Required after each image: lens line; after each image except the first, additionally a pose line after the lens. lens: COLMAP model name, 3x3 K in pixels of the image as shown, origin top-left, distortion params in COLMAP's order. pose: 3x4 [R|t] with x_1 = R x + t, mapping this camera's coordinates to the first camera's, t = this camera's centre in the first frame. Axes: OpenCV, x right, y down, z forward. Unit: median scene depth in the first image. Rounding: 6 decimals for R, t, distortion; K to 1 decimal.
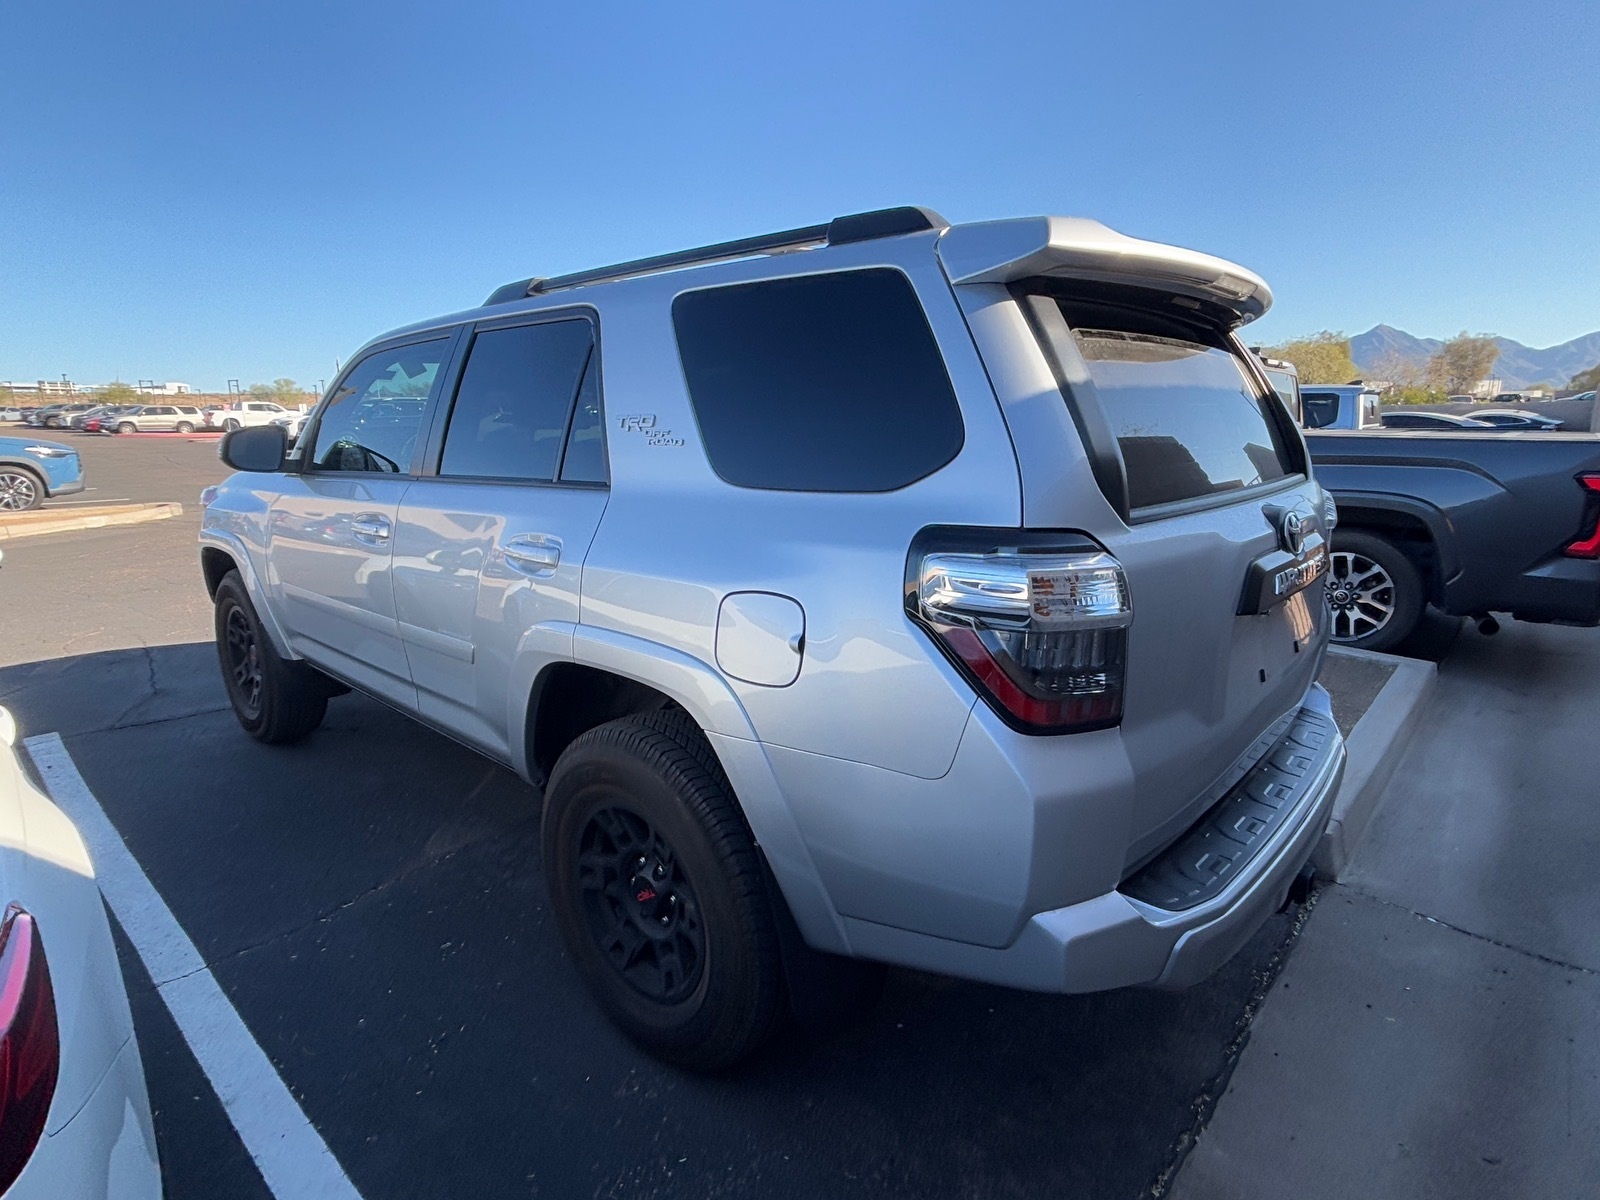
lens RADIAL K [[846.9, 0, 800.8], [0, 846.9, 586.2], [0, 0, 1]] dist [-0.000542, -0.000061]
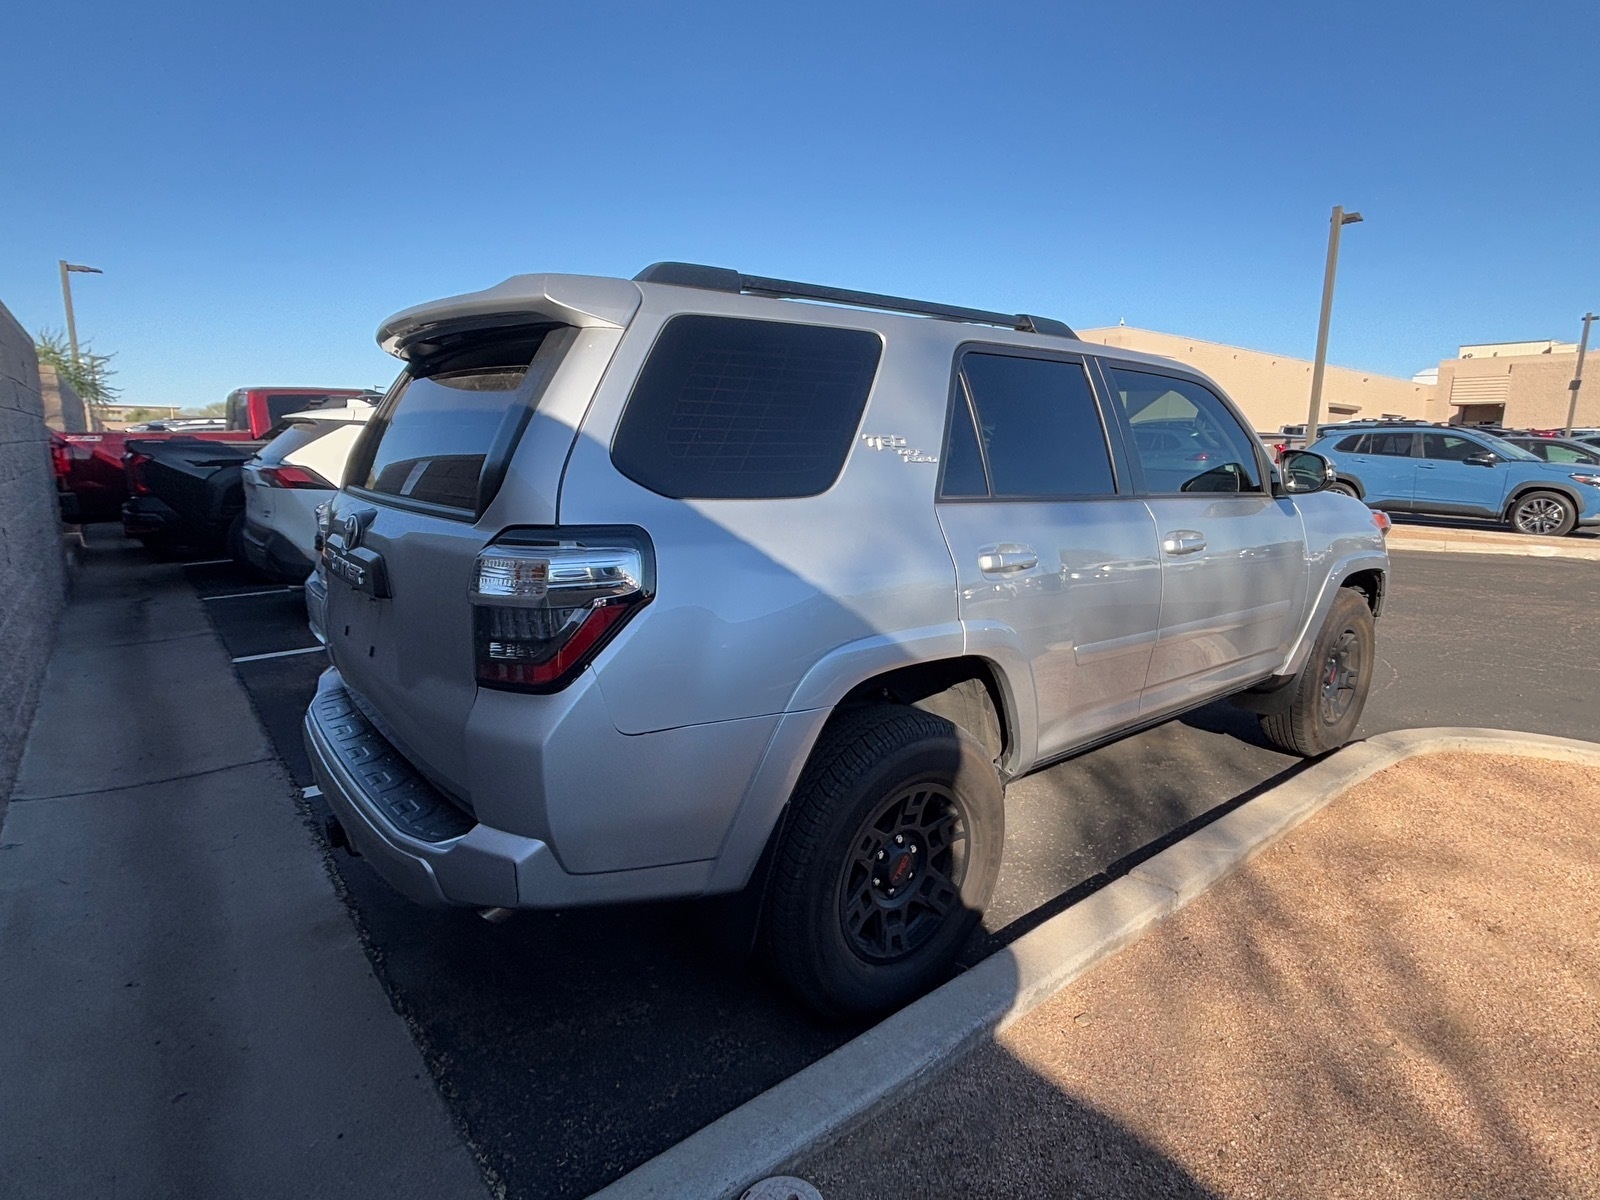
lens RADIAL K [[846.9, 0, 804.0], [0, 846.9, 608.8], [0, 0, 1]] dist [-0.000542, -0.000061]
pose [[-0.166716, 0.191749, -0.967180, 0.262079], [-0.194581, 0.955220, 0.222918, -0.060470], [0.966615, 0.225359, -0.121940, 0.284033]]
